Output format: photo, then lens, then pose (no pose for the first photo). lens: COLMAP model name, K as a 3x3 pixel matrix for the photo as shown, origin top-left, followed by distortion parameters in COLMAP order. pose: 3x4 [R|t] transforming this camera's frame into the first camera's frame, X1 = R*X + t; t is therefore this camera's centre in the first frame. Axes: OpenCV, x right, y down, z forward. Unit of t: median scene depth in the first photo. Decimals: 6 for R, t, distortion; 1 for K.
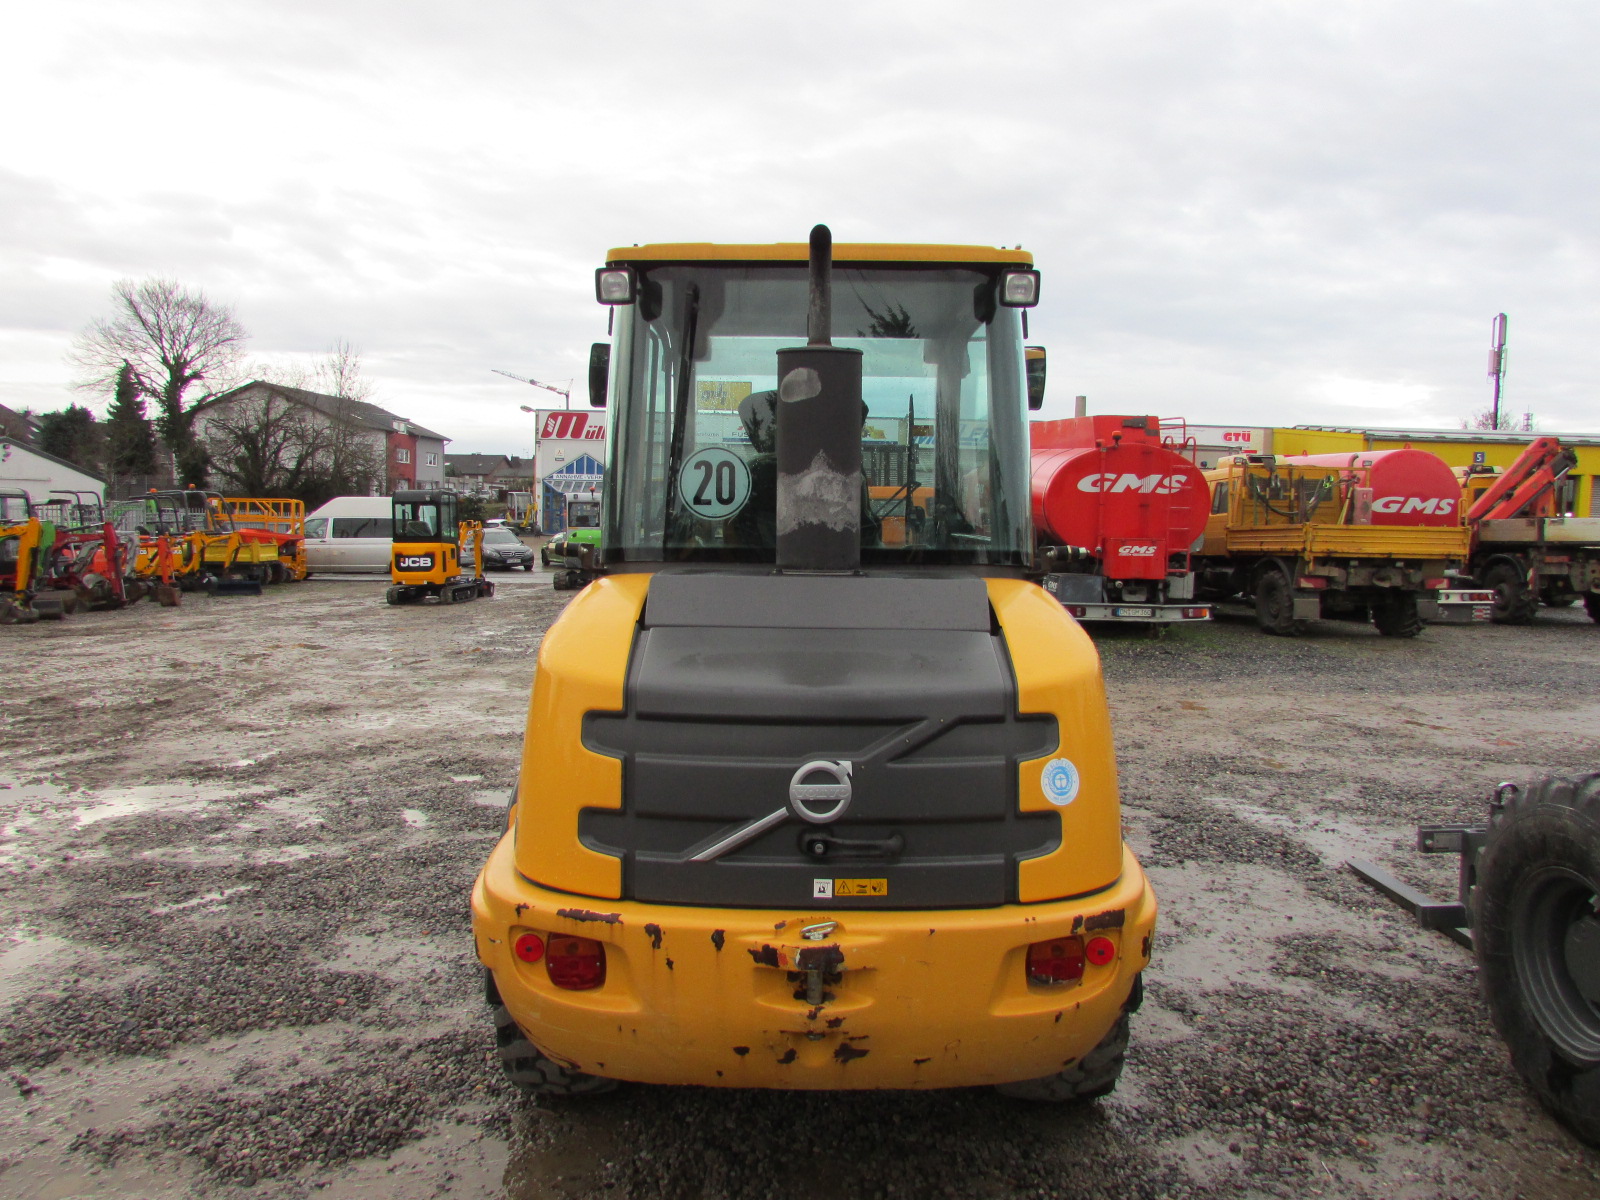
lens RADIAL K [[1146.6, 0, 796.7], [0, 1146.6, 607.8], [0, 0, 1]] dist [-0.019608, -0.002164]
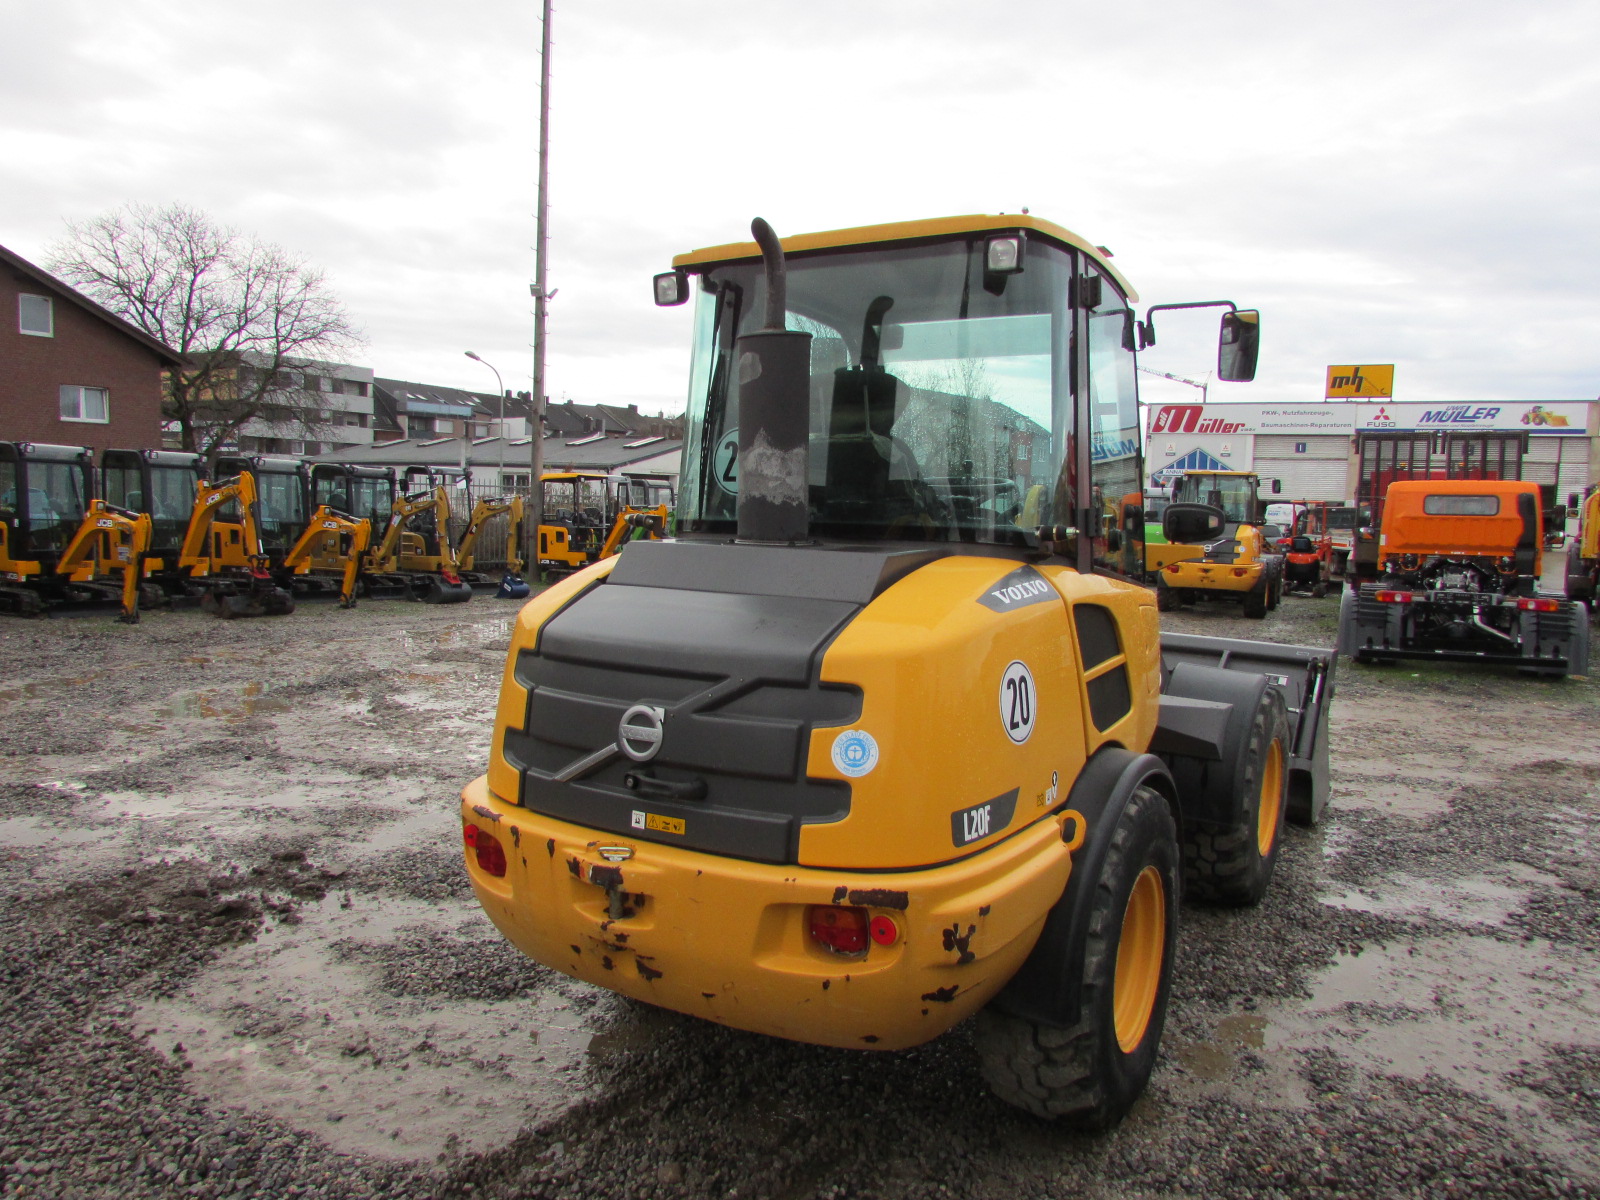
lens RADIAL K [[1146.6, 0, 796.7], [0, 1146.6, 607.8], [0, 0, 1]] dist [-0.019608, -0.002164]
pose [[0.855592, 0.056530, -0.514554, 0.697042], [-0.054970, 0.998321, 0.018273, 0.009830], [0.514723, 0.012651, 0.857263, 0.116690]]
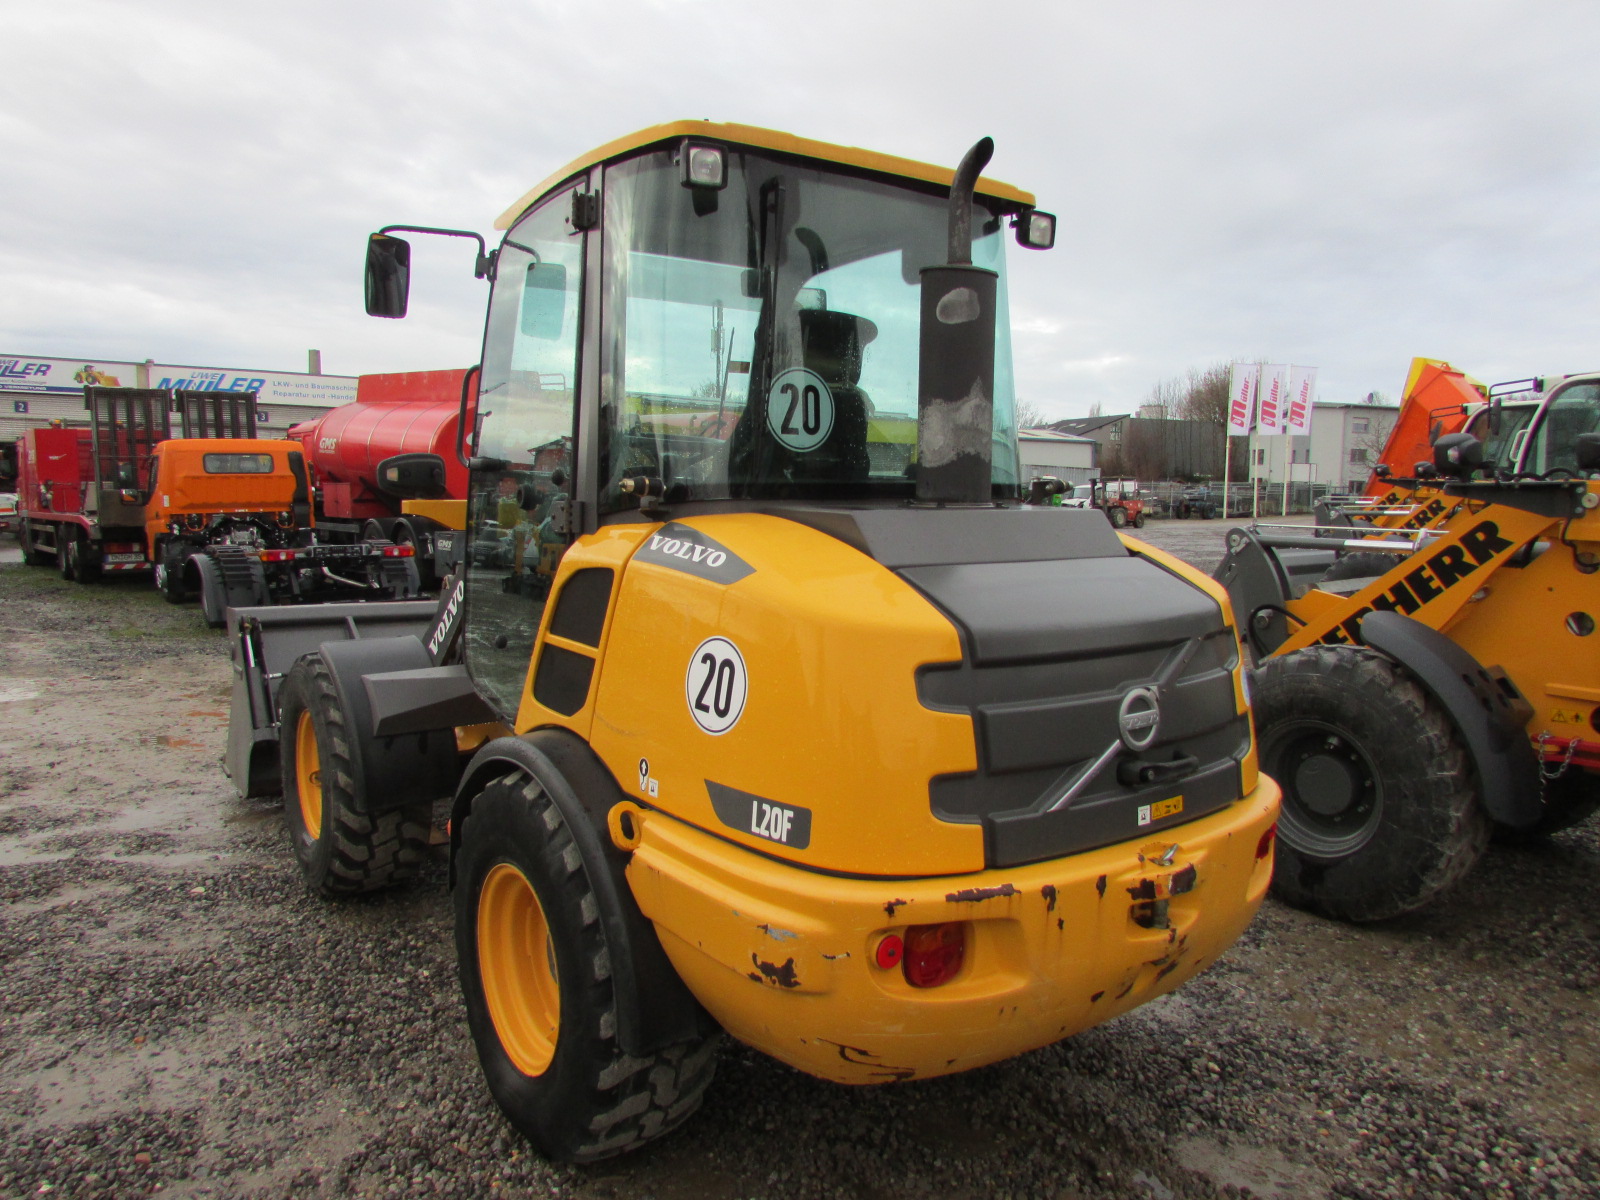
lens RADIAL K [[1148.6, 0, 791.7], [0, 1148.6, 604.8], [0, 0, 1]] dist [-0.027123, -0.001374]
pose [[0.803504, -0.069315, 0.591250, -0.780313], [0.050594, 0.997556, 0.048190, -0.002042], [-0.593145, -0.008807, 0.805047, 0.368470]]
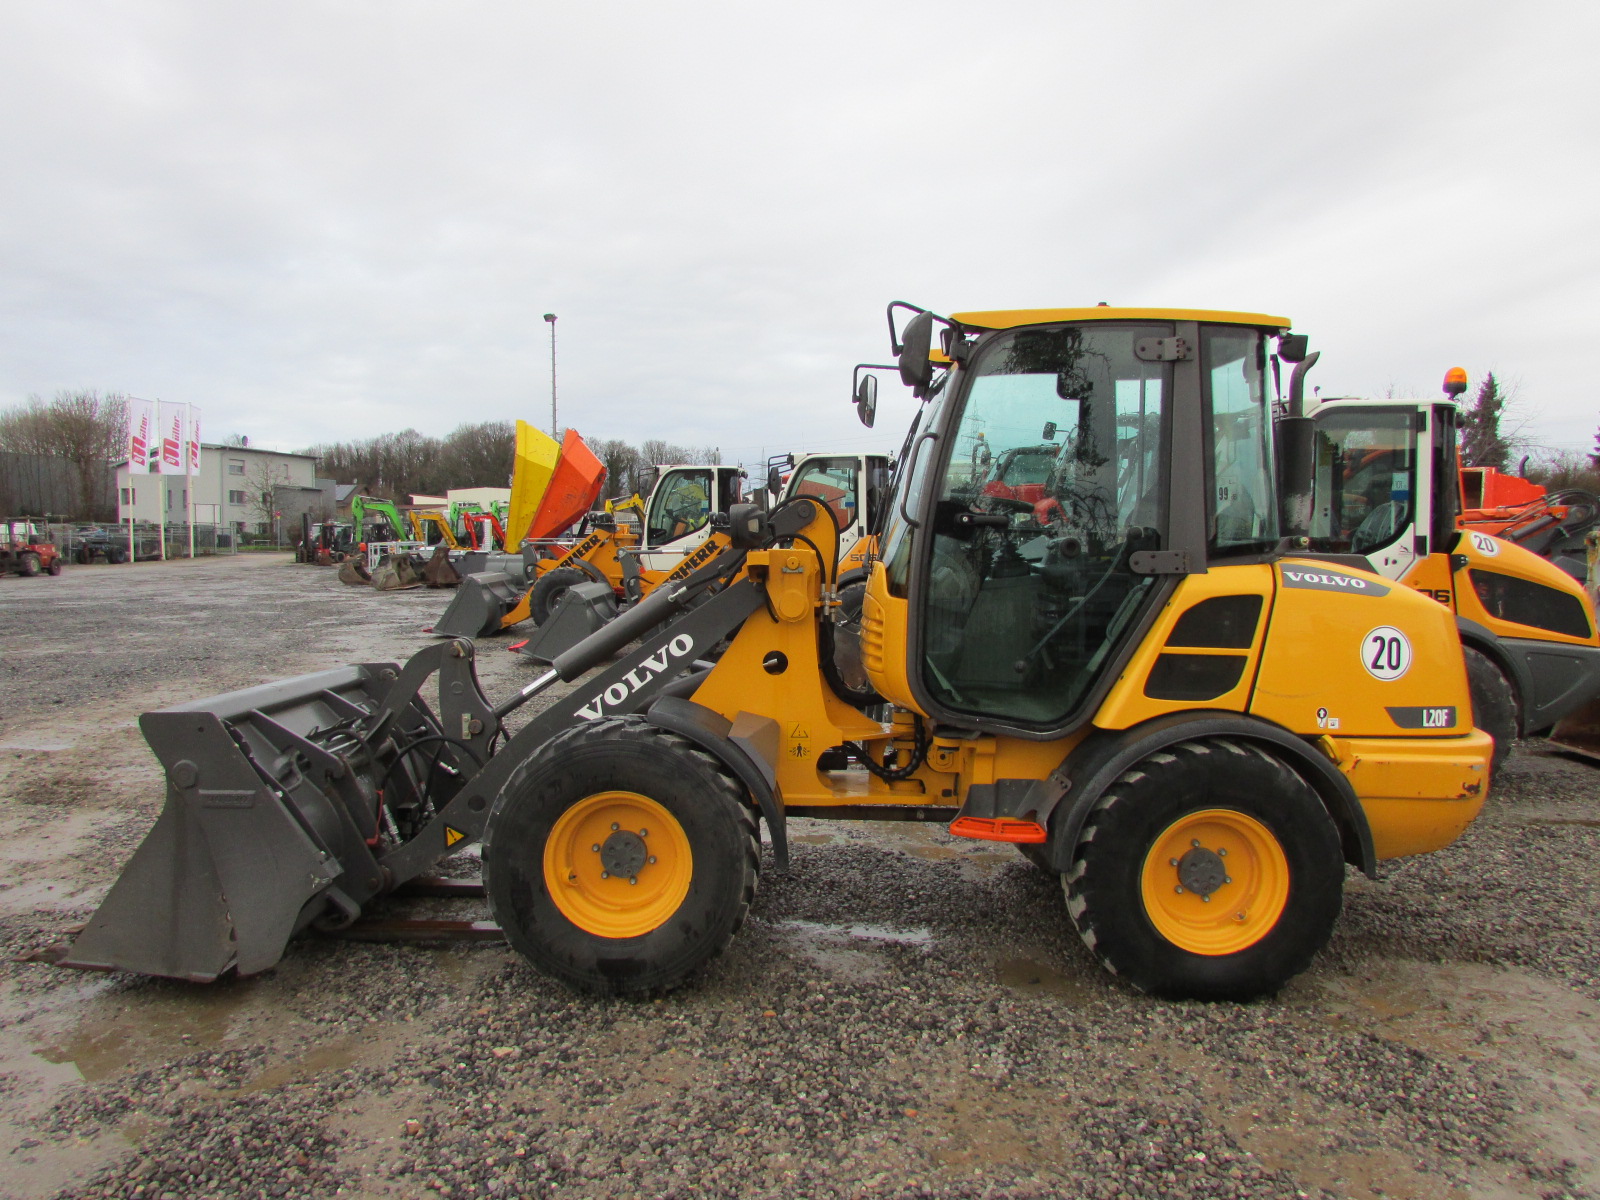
lens RADIAL K [[1146.6, 0, 796.7], [0, 1146.6, 607.8], [0, 0, 1]] dist [-0.019608, -0.002164]
pose [[-0.015359, -0.077701, 0.996858, -1.937989], [0.072279, 0.994282, 0.078613, -0.155545], [-0.997266, 0.073259, -0.009655, 2.052731]]
